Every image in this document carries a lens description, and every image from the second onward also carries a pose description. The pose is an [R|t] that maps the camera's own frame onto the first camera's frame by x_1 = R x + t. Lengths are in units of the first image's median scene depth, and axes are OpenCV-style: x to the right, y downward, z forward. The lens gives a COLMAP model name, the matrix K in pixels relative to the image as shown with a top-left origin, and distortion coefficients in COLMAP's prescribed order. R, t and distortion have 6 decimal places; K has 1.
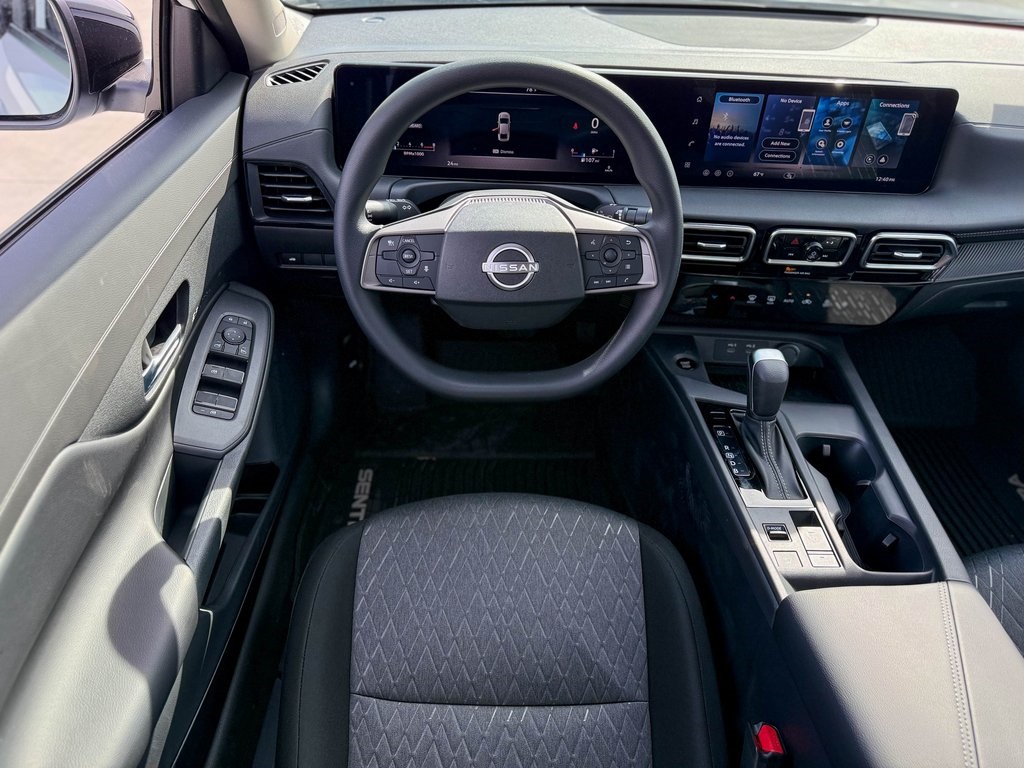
lens RADIAL K [[718.6, 0, 512.0], [0, 718.6, 384.0], [0, 0, 1]] dist [0.022318, -0.036504]
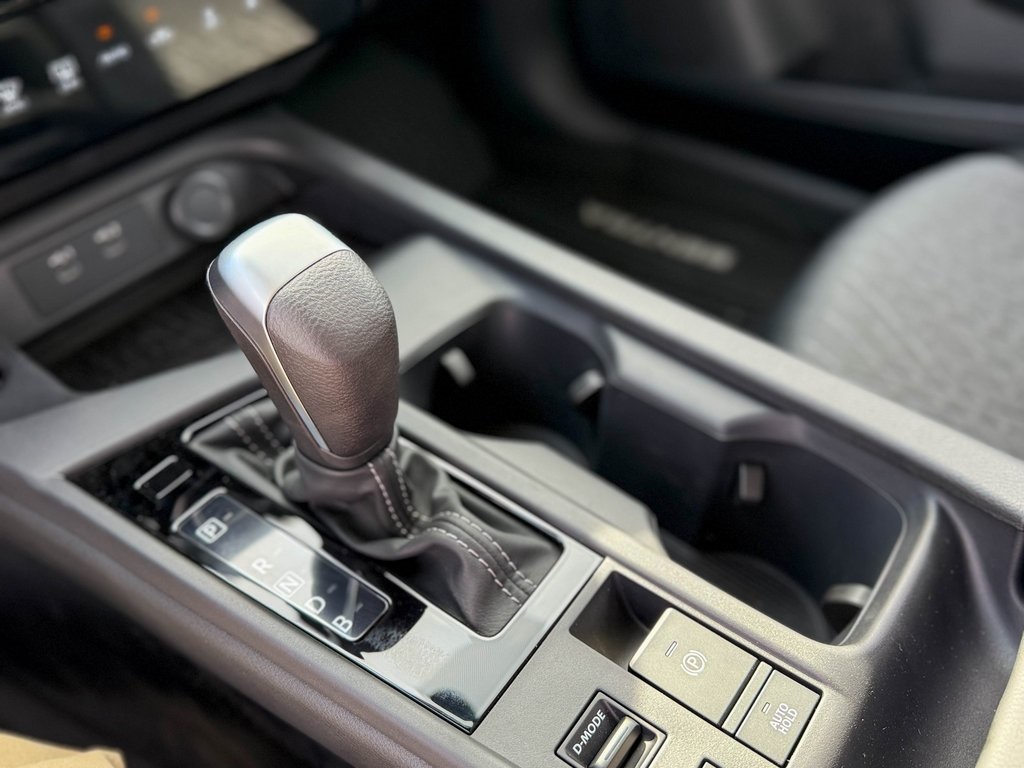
lens RADIAL K [[901.4, 0, 512.0], [0, 901.4, 384.0], [0, 0, 1]] dist [0.004808, 0.003283]
pose [[0.614414, -0.577942, 0.537101, 0.206278], [0.508255, 0.810612, 0.290835, -0.022790], [-0.603467, 0.094291, 0.791794, 0.637794]]
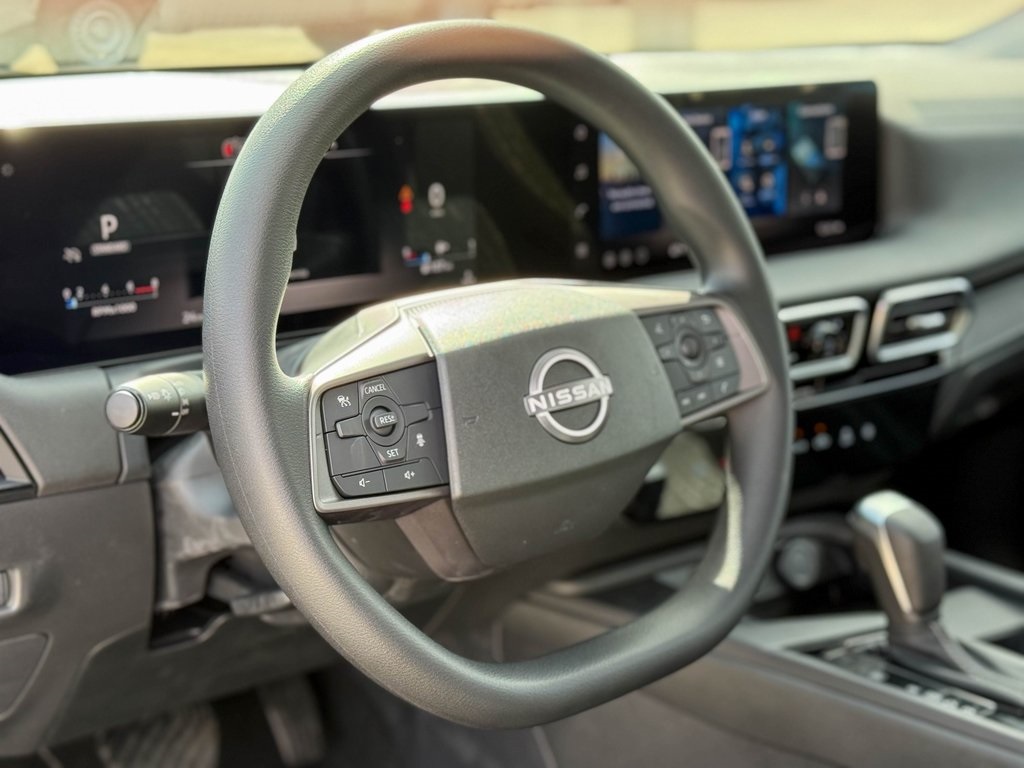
lens RADIAL K [[1651.6, 0, 512.0], [0, 1651.6, 384.0], [0, 0, 1]] dist [0.160093, -0.002243]
pose [[0.773969, -0.184547, 0.605735, -0.601144], [0.409741, 0.875288, -0.256870, 0.088003], [-0.482788, 0.447004, 0.753062, 0.136015]]
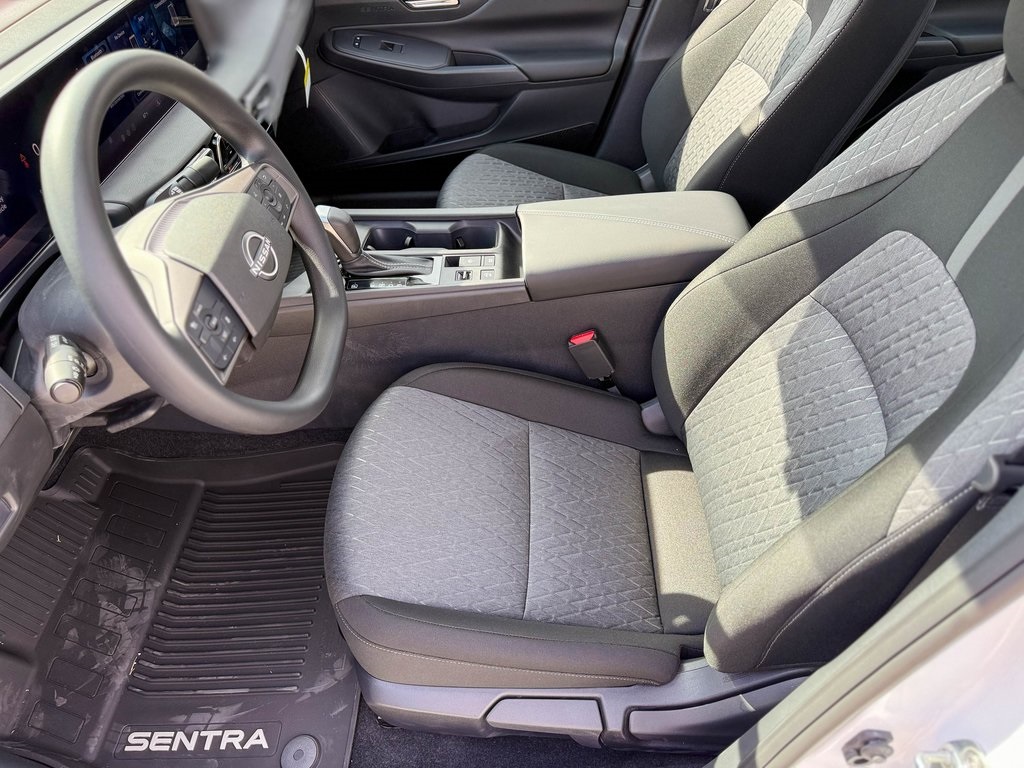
lens RADIAL K [[718.6, 0, 512.0], [0, 718.6, 384.0], [0, 0, 1]] dist [0.022318, -0.036504]
pose [[0.038036, -0.708942, 0.704240, -0.651056], [0.653959, 0.550536, 0.518891, -0.291088], [-0.755573, 0.440808, 0.484559, 0.306990]]
